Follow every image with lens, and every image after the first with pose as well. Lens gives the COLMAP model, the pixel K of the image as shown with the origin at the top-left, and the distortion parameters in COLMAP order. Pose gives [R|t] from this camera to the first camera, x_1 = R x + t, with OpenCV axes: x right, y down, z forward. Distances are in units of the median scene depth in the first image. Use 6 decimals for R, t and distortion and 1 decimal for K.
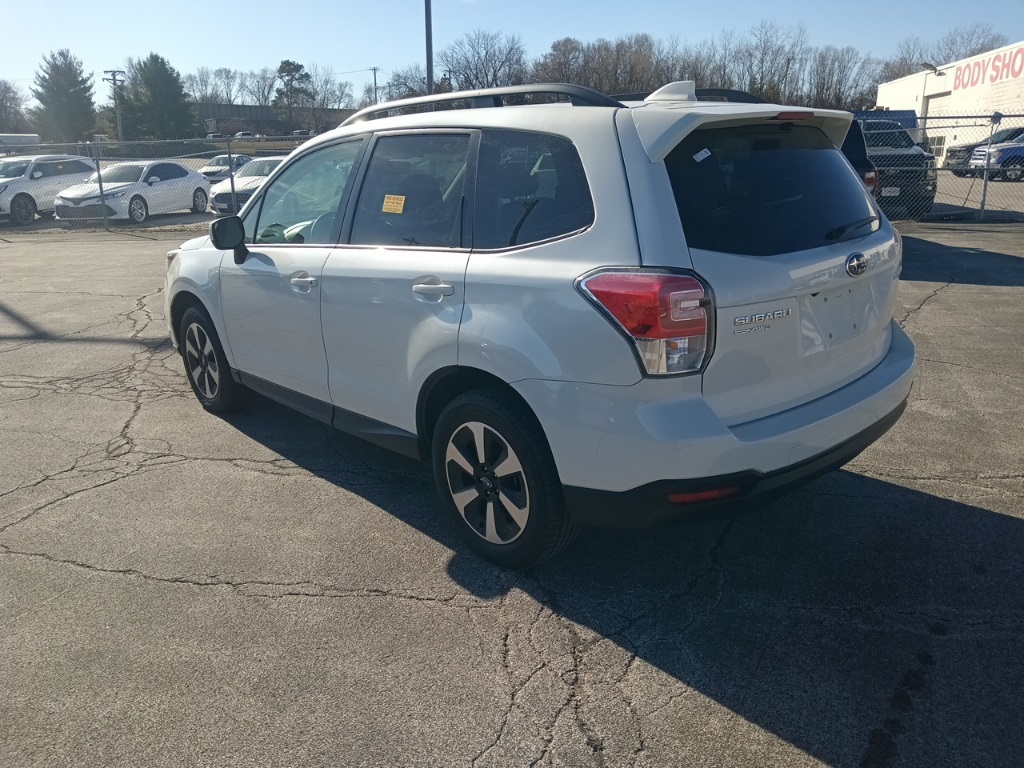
lens RADIAL K [[771.3, 0, 492.7], [0, 771.3, 361.0], [0, 0, 1]] dist [0.002880, -0.020706]
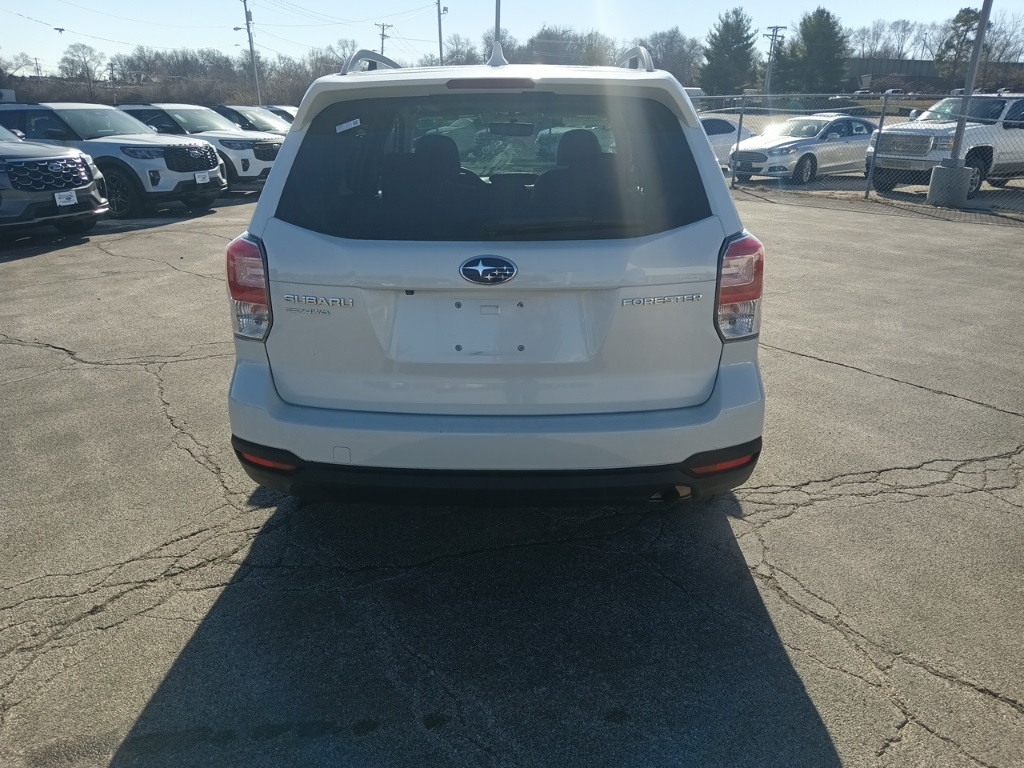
lens RADIAL K [[778.2, 0, 517.7], [0, 778.2, 359.1], [0, 0, 1]] dist [-0.014705, 0.000801]
pose [[0.722282, 0.239022, -0.648981, 1.198069], [-0.207616, 0.970035, 0.126202, -0.163543], [0.659700, 0.043585, 0.750264, 0.461452]]
